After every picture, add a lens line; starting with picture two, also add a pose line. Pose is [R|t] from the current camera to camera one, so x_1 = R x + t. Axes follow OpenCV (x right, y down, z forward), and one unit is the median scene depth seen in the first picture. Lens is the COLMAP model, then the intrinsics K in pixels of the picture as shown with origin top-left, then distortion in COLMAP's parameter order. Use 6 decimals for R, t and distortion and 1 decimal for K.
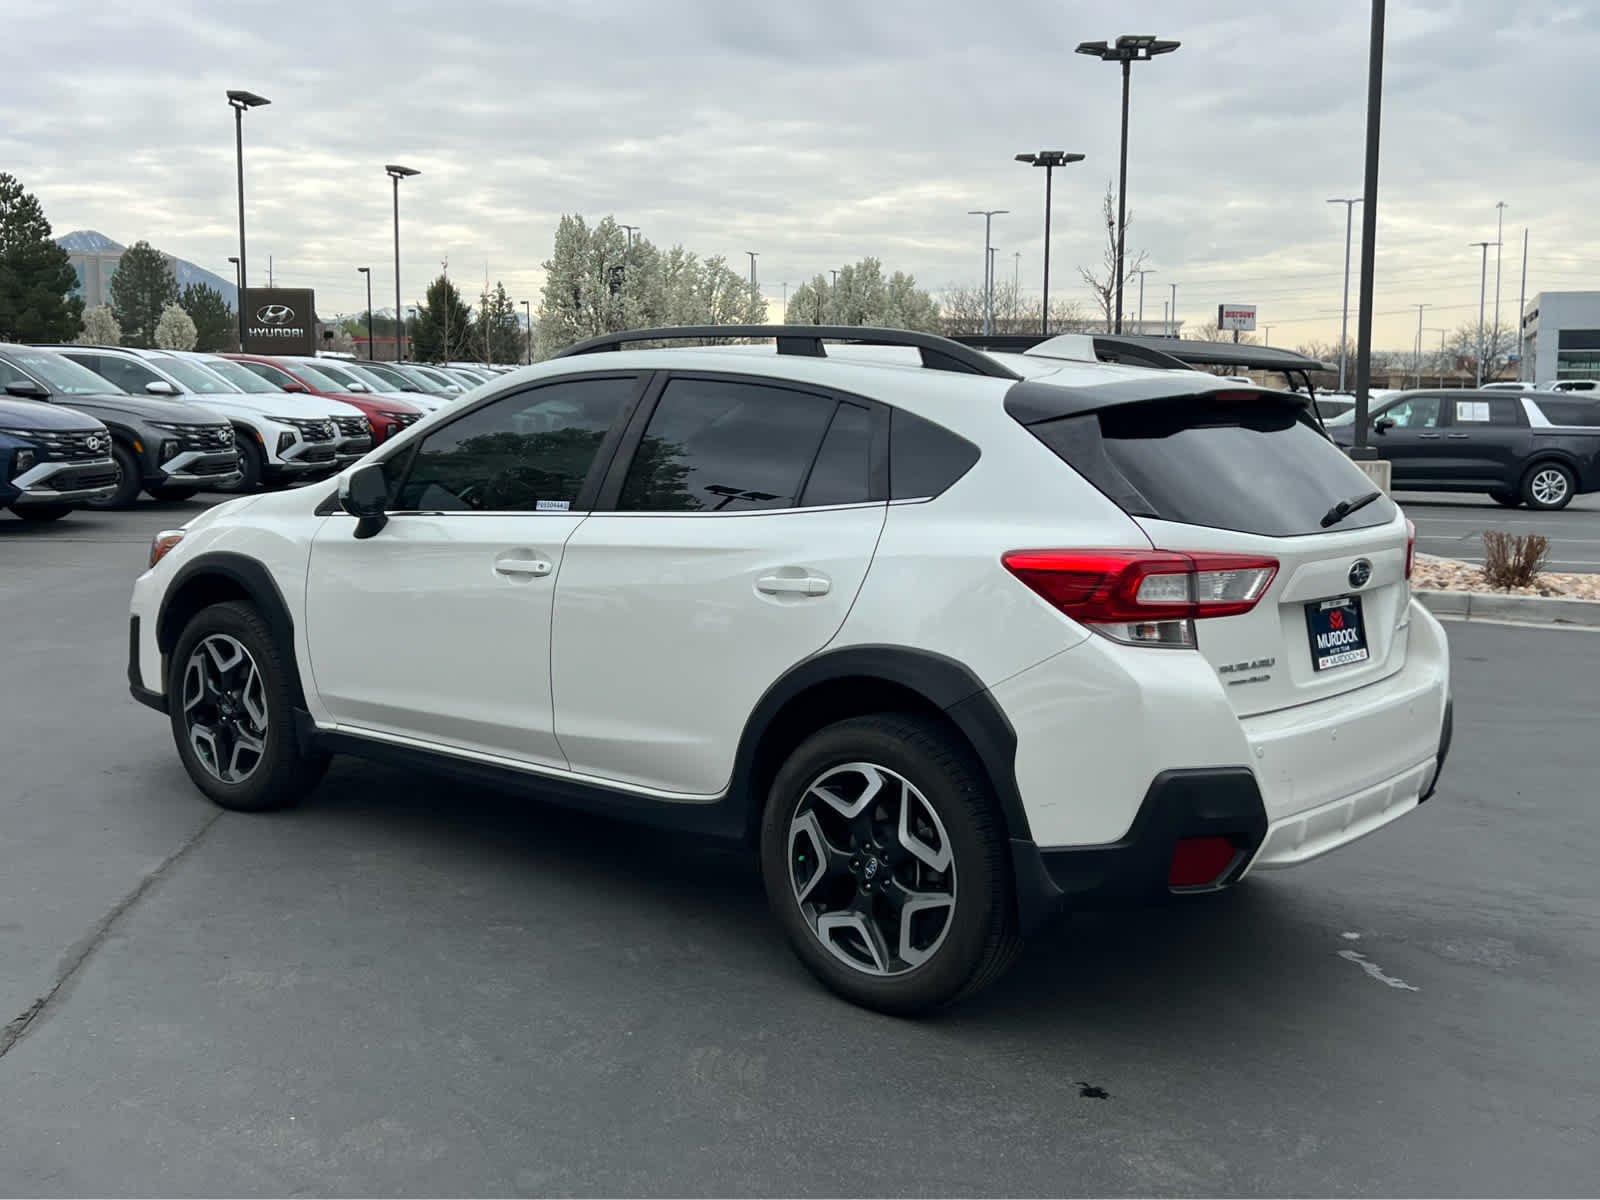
lens RADIAL K [[1770.1, 0, 788.8], [0, 1770.1, 594.9], [0, 0, 1]] dist [0.054910, 0.000000]
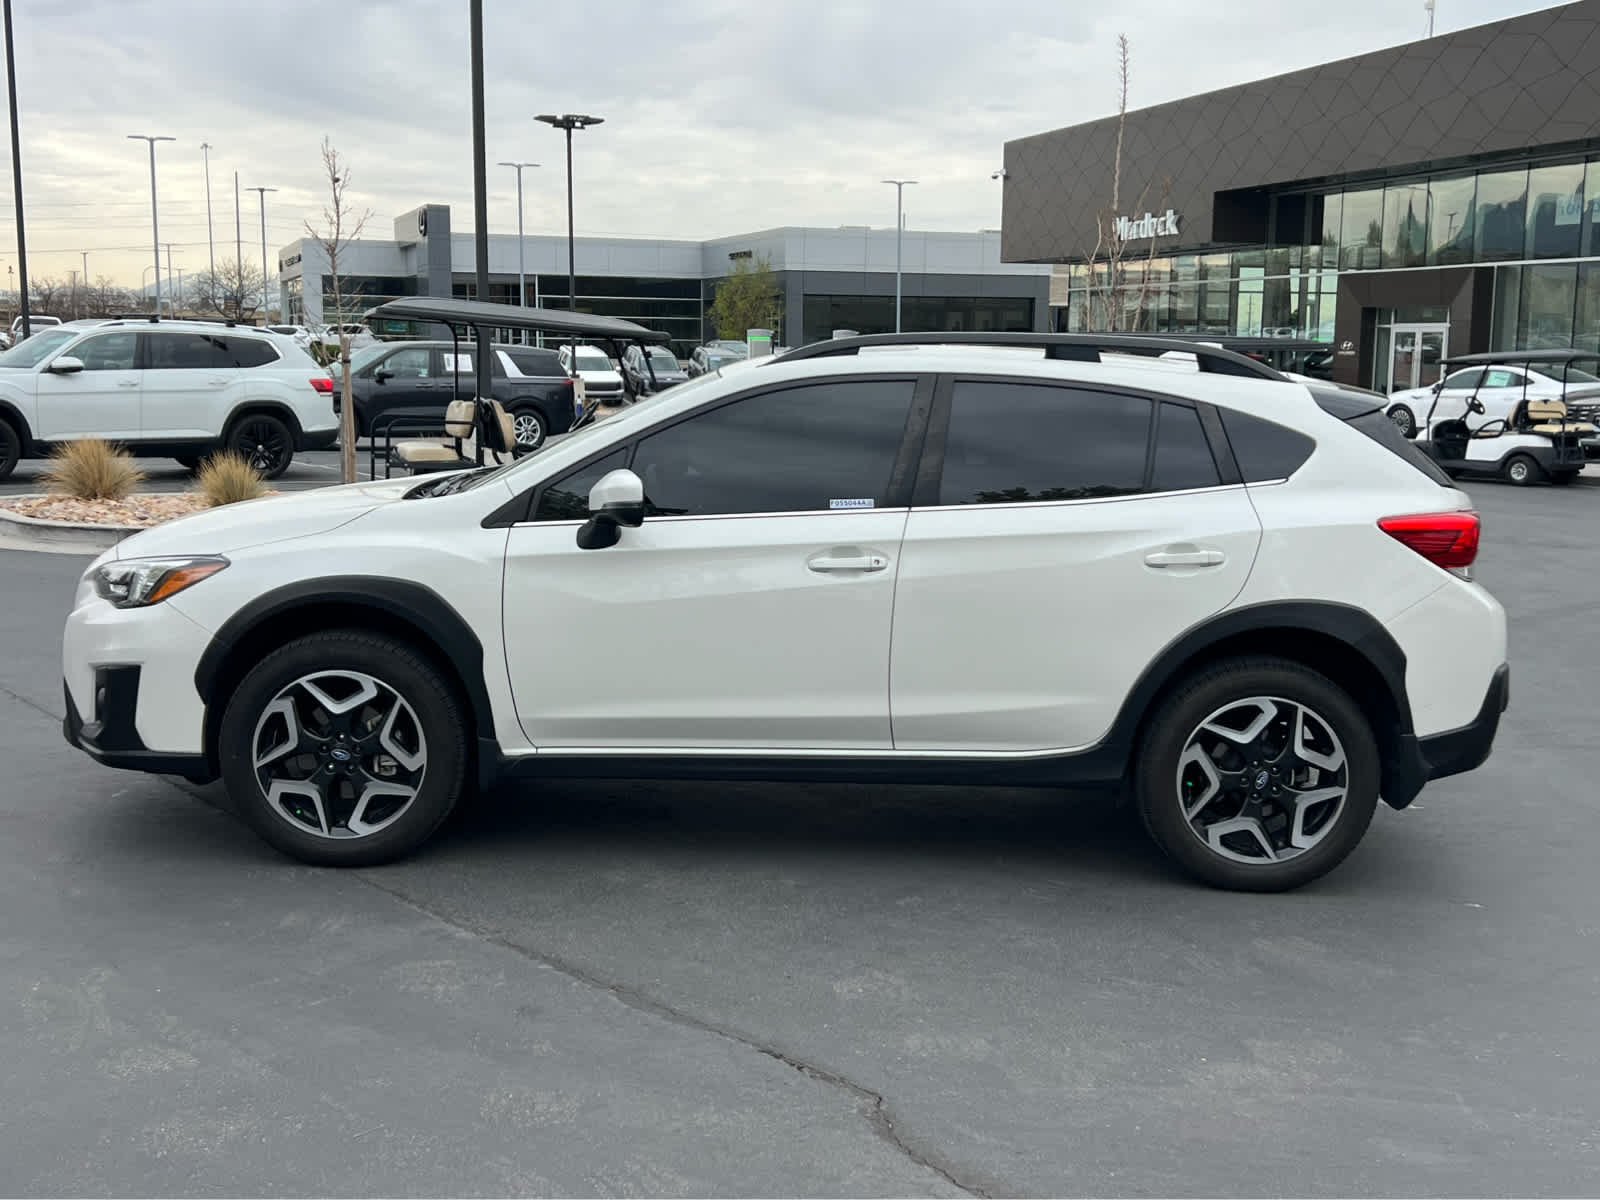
lens RADIAL K [[1770.1, 0, 790.9], [0, 1770.1, 602.5], [0, 0, 1]] dist [0.054910, 0.000000]
pose [[0.757555, -0.094514, 0.645893, -0.865237], [0.069150, 0.995514, 0.064570, -0.063692], [-0.649098, -0.004251, 0.760693, 0.228428]]
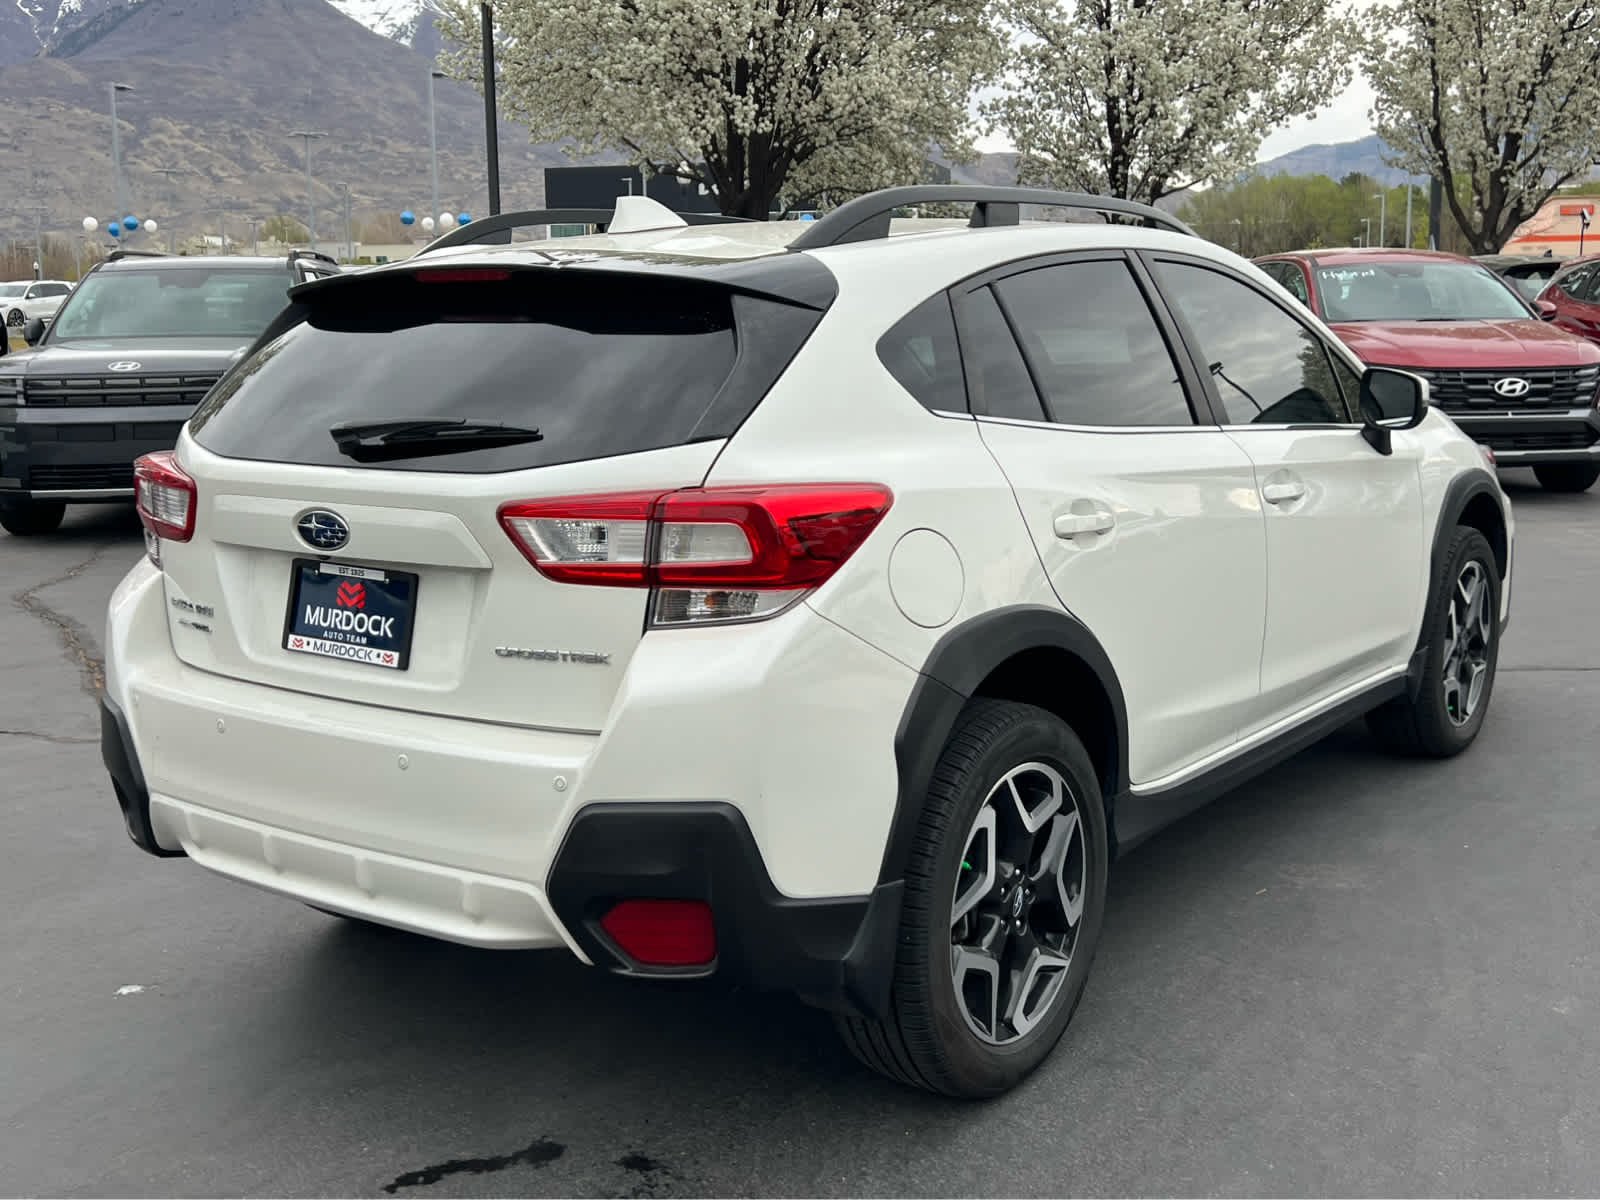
lens RADIAL K [[1770.1, 0, 807.0], [0, 1770.1, 587.2], [0, 0, 1]] dist [0.054910, 0.000000]
pose [[0.083112, 0.144430, -0.986018, 0.900078], [-0.107955, 0.984924, 0.135170, -0.091617], [0.990676, 0.095211, 0.097451, 0.987814]]
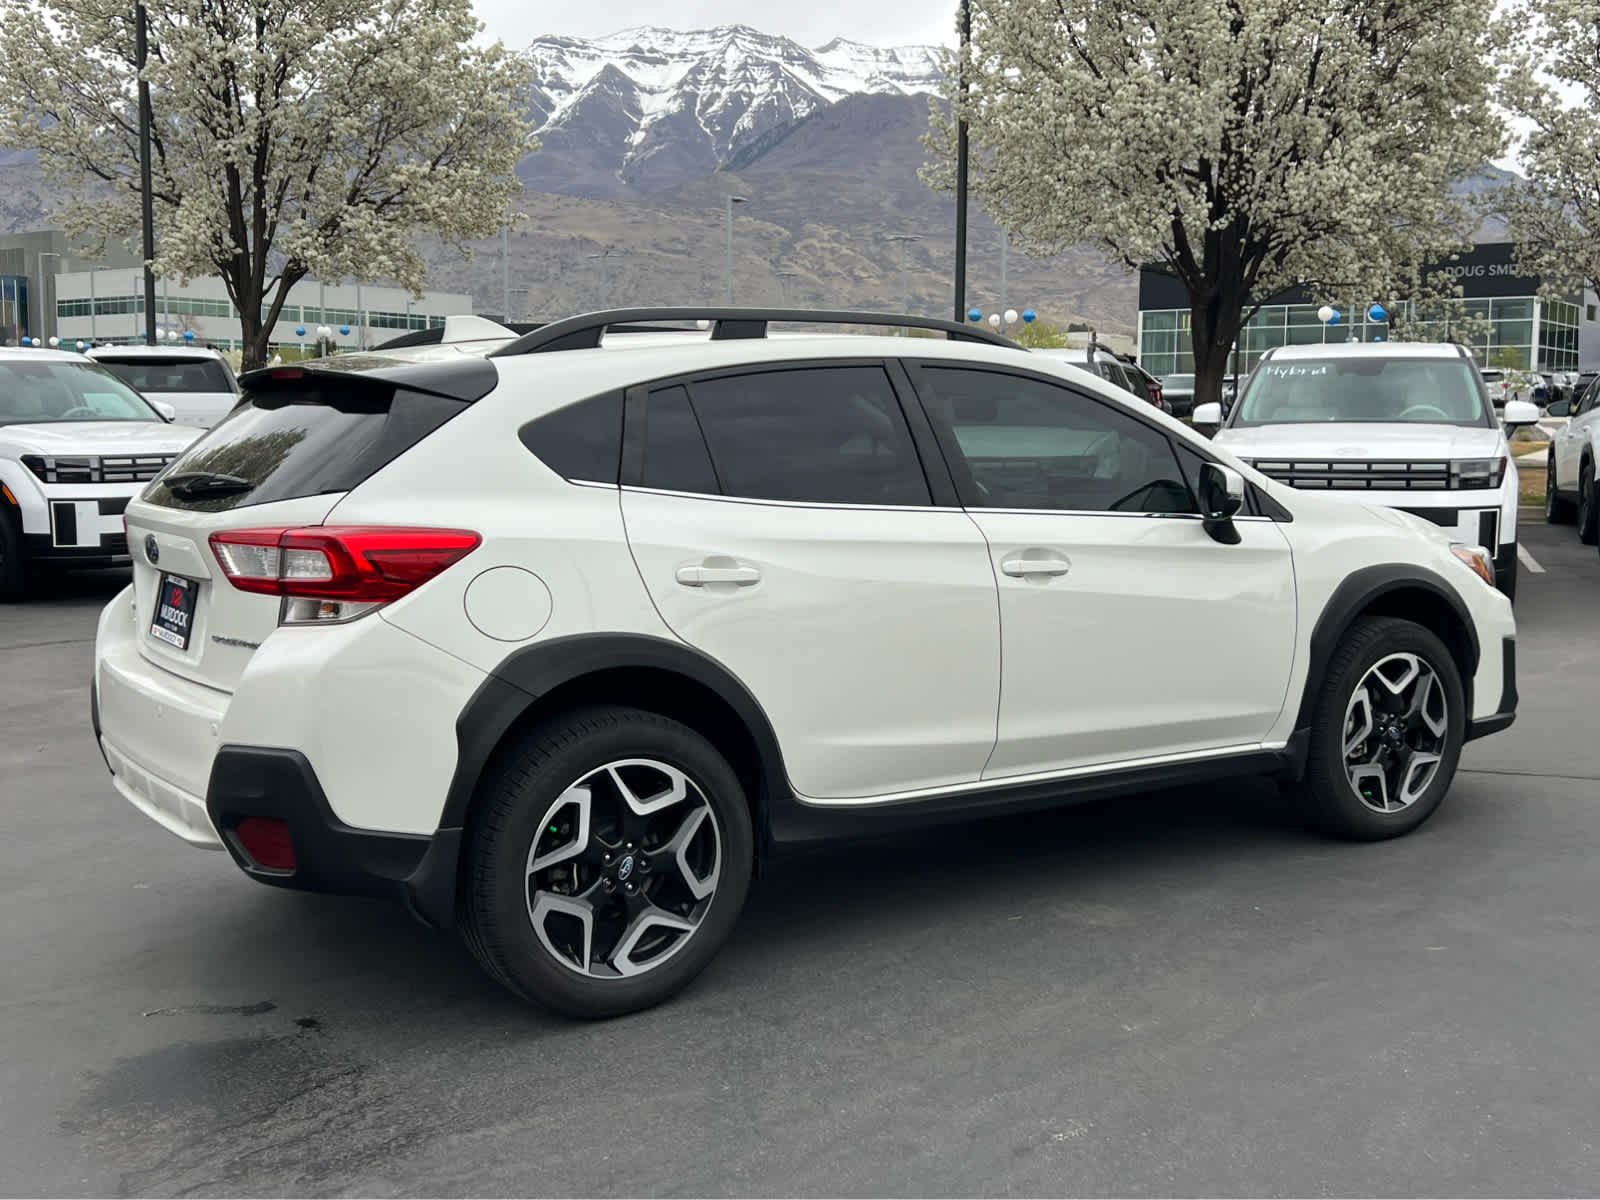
lens RADIAL K [[1770.1, 0, 795.7], [0, 1770.1, 615.7], [0, 0, 1]] dist [0.054910, 0.000000]
pose [[-0.264702, 0.104537, -0.958648, 1.038789], [-0.120561, 0.982720, 0.140451, -0.139501], [0.956764, 0.152753, -0.247524, 1.403702]]
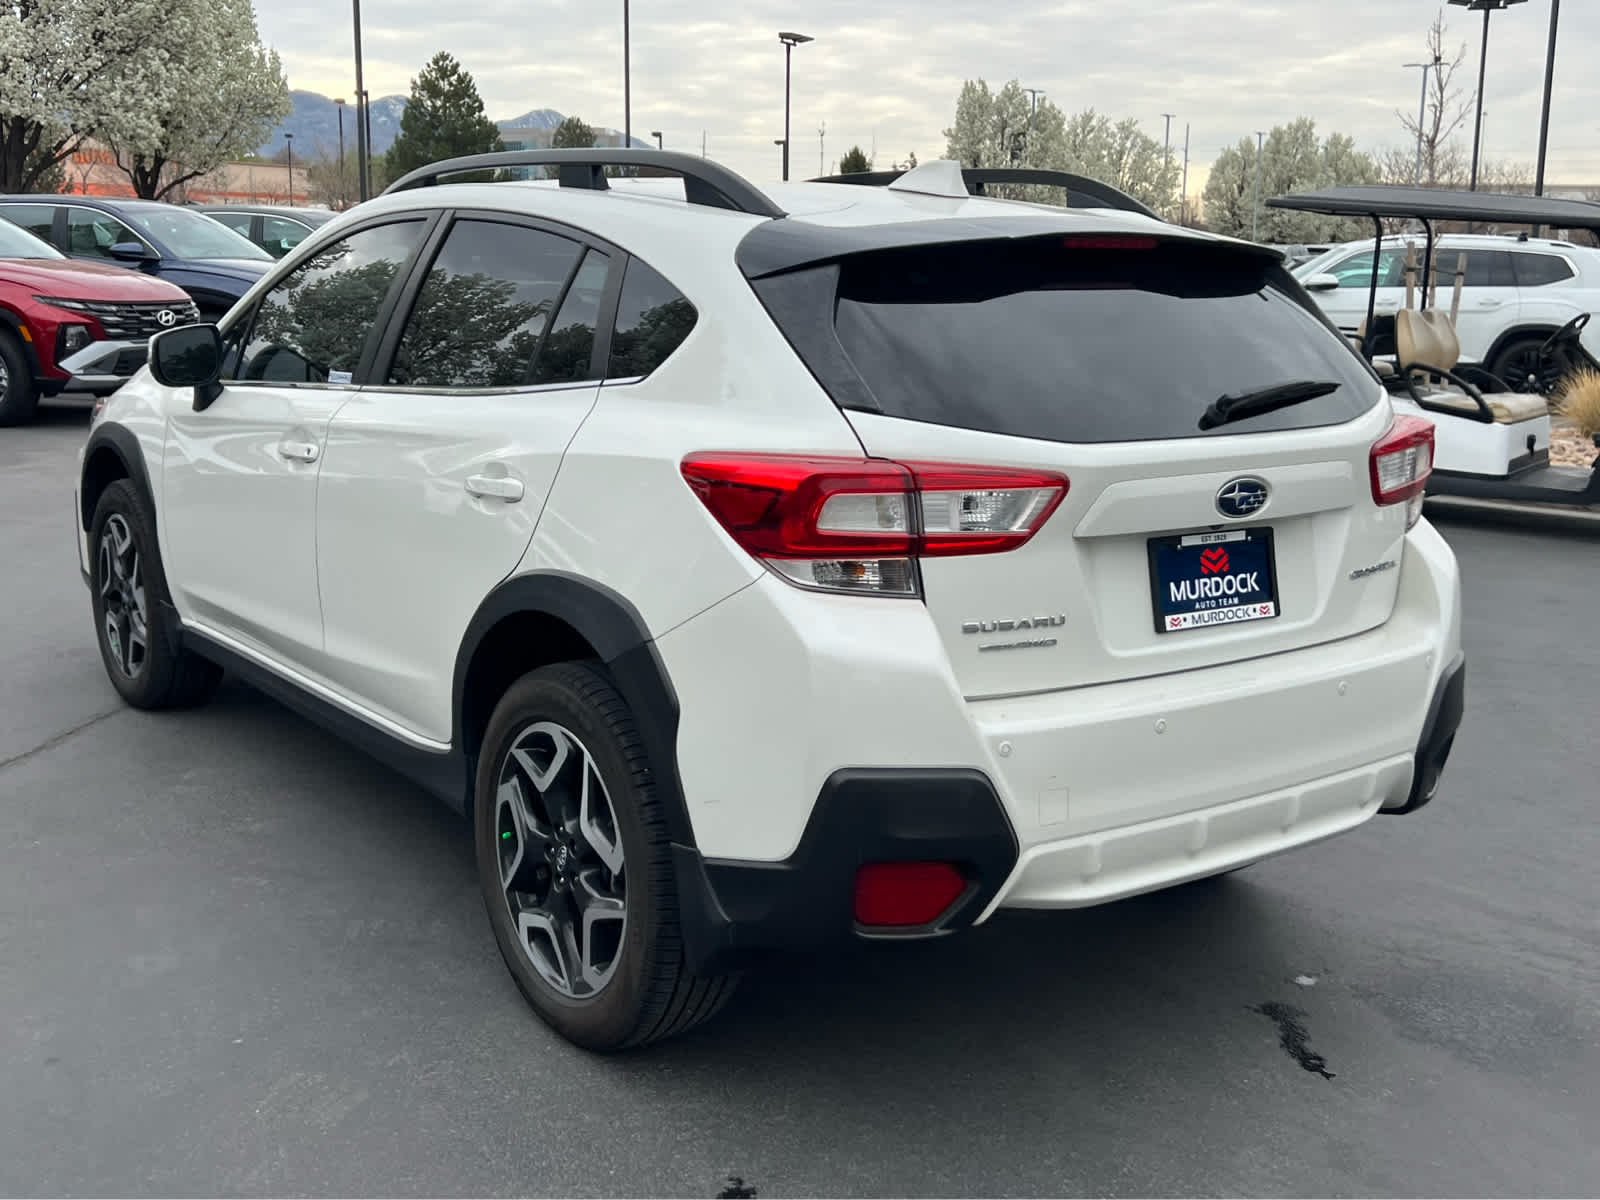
lens RADIAL K [[1770.1, 0, 795.7], [0, 1770.1, 596.3], [0, 0, 1]] dist [0.054910, 0.000000]
pose [[0.971950, 0.047511, -0.230340, 0.275236], [-0.031258, 0.996790, 0.073703, -0.016968], [0.233102, -0.064436, 0.970315, 0.243175]]
